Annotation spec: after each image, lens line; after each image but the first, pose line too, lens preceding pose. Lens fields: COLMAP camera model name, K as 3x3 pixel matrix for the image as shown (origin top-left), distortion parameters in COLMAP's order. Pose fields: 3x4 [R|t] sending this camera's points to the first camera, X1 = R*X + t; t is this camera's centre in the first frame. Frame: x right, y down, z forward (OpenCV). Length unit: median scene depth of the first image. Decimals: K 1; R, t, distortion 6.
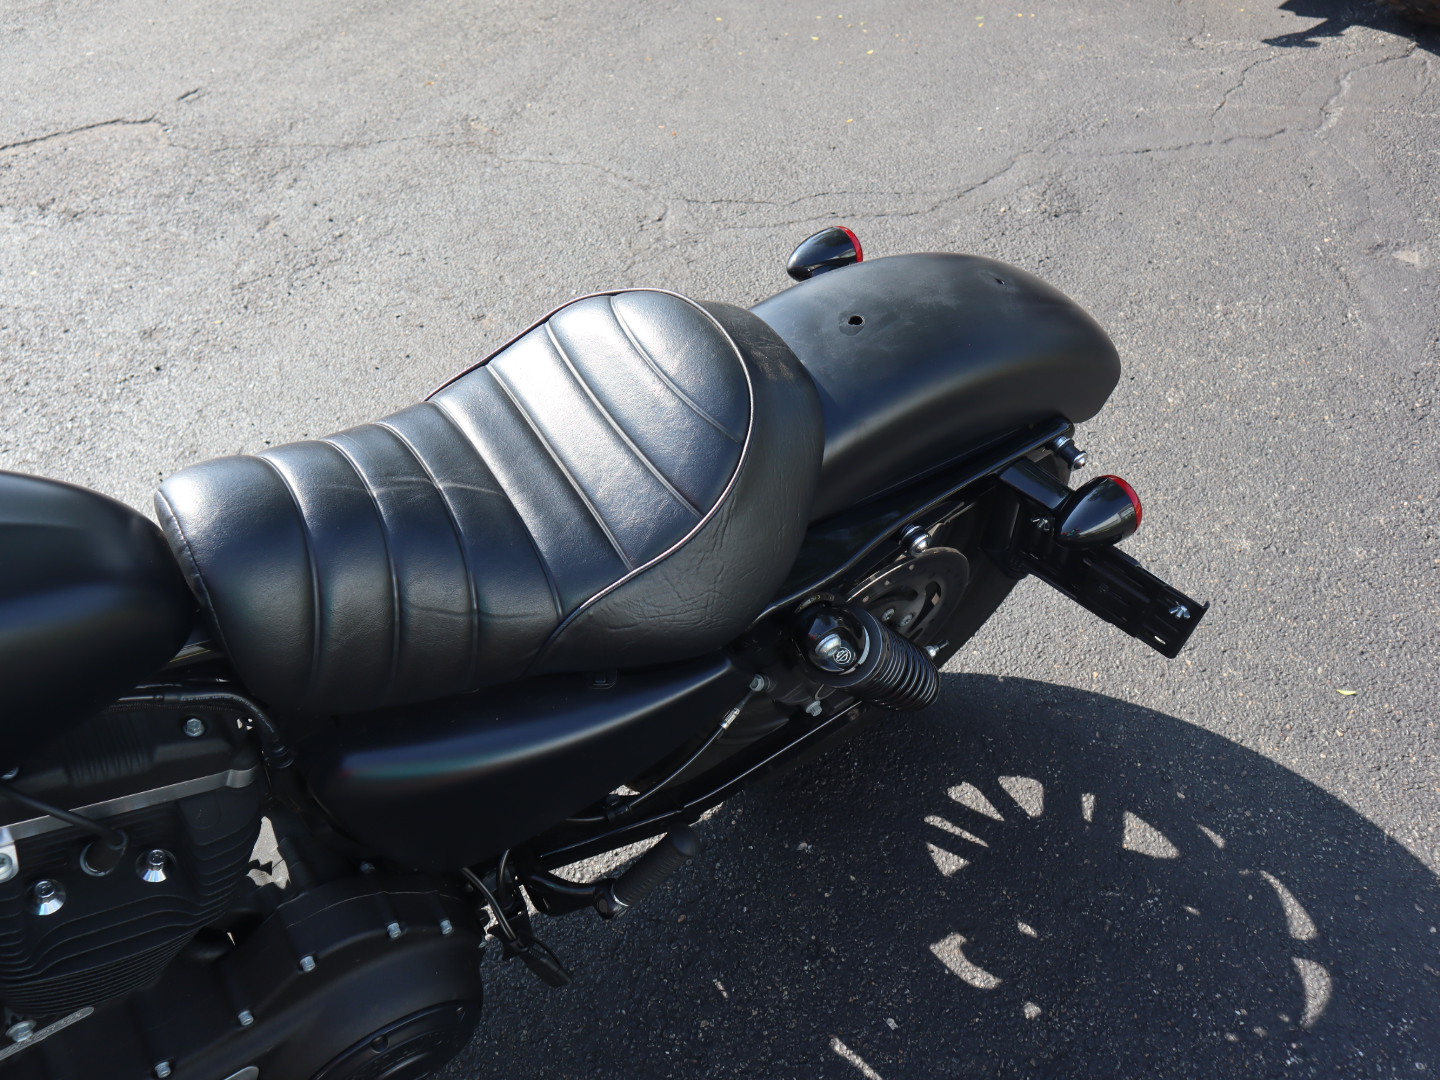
lens RADIAL K [[1160.3, 0, 726.2], [0, 1160.3, 545.7], [0, 0, 1]] dist [-0.108596, 0.079048]
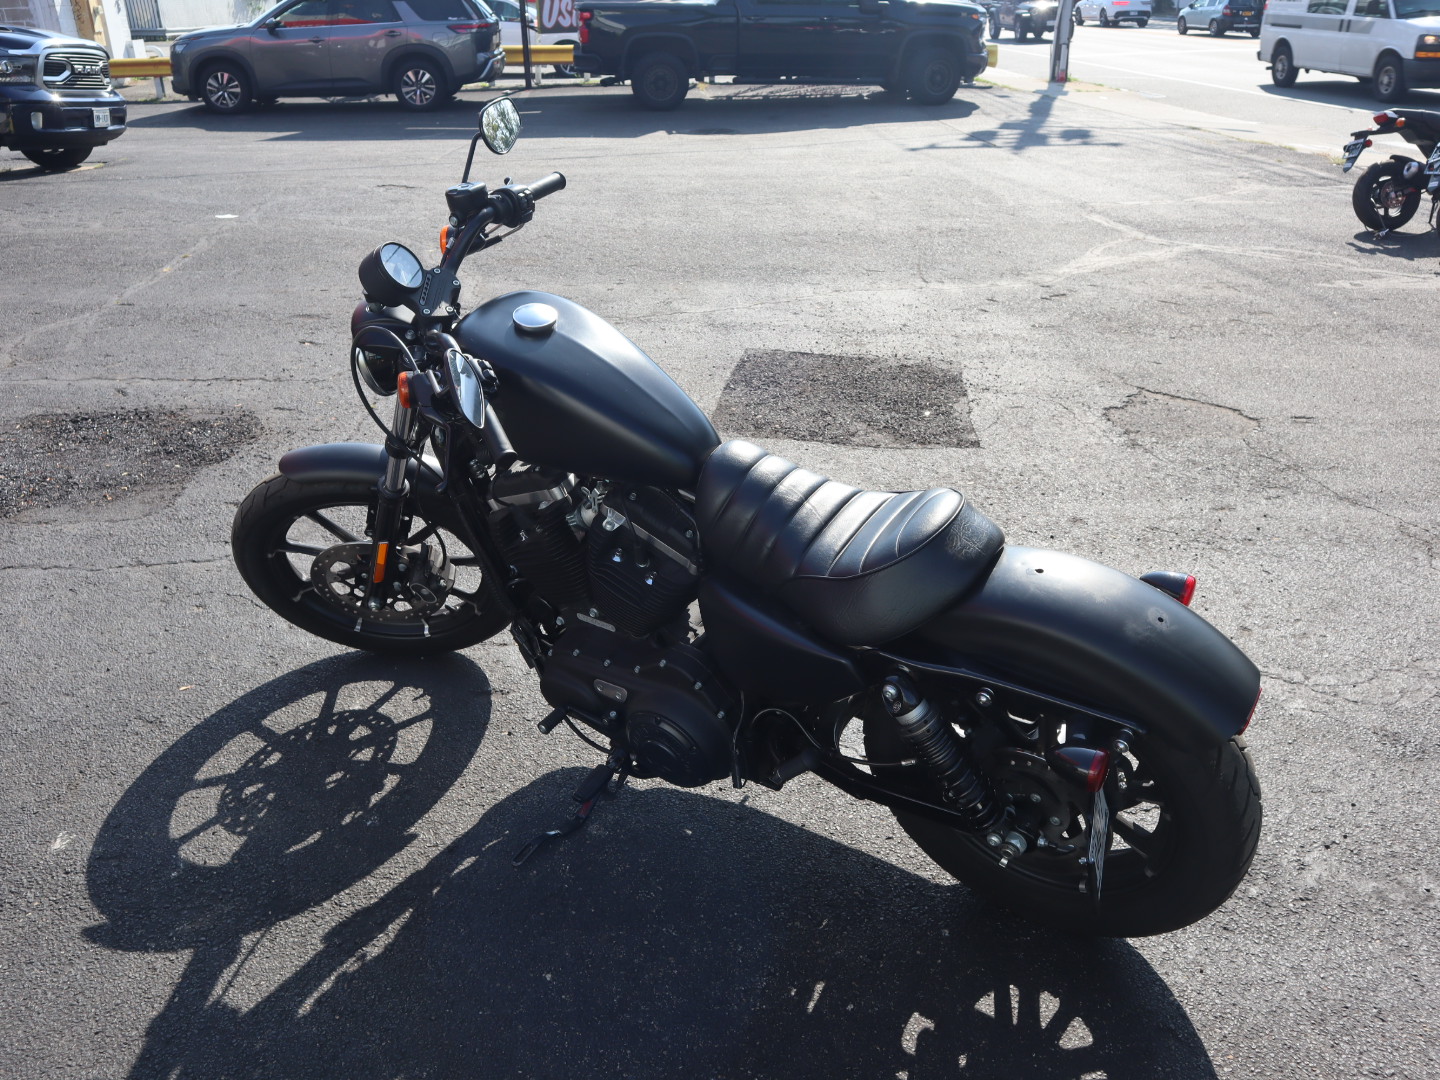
lens RADIAL K [[1160.3, 0, 712.6], [0, 1160.3, 555.0], [0, 0, 1]] dist [-0.108596, 0.079048]
pose [[0.396616, 0.462667, -0.792865, 0.416829], [-0.640581, 0.758143, 0.121967, -0.037004], [0.657535, 0.459520, 0.597067, -0.110483]]
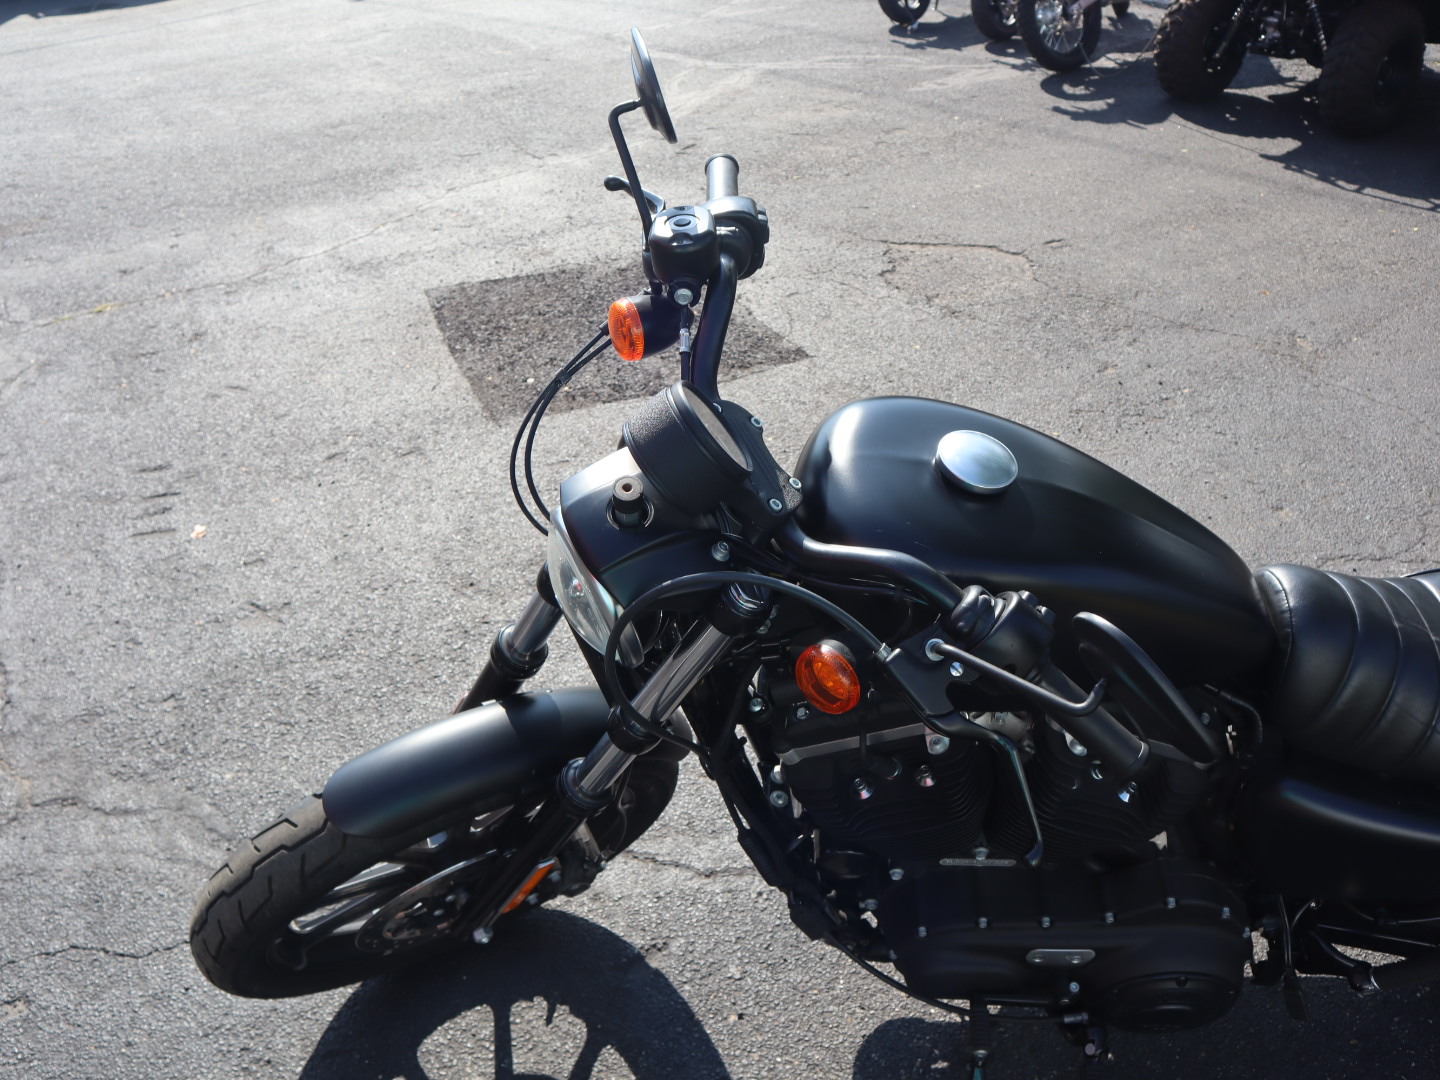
lens RADIAL K [[1160.3, 0, 729.3], [0, 1160.3, 542.5], [0, 0, 1]] dist [-0.108596, 0.079048]
pose [[0.811557, 0.358668, -0.461230, -0.102425], [-0.412678, 0.910701, -0.017935, 0.066273], [0.413610, 0.204894, 0.887099, -0.190389]]
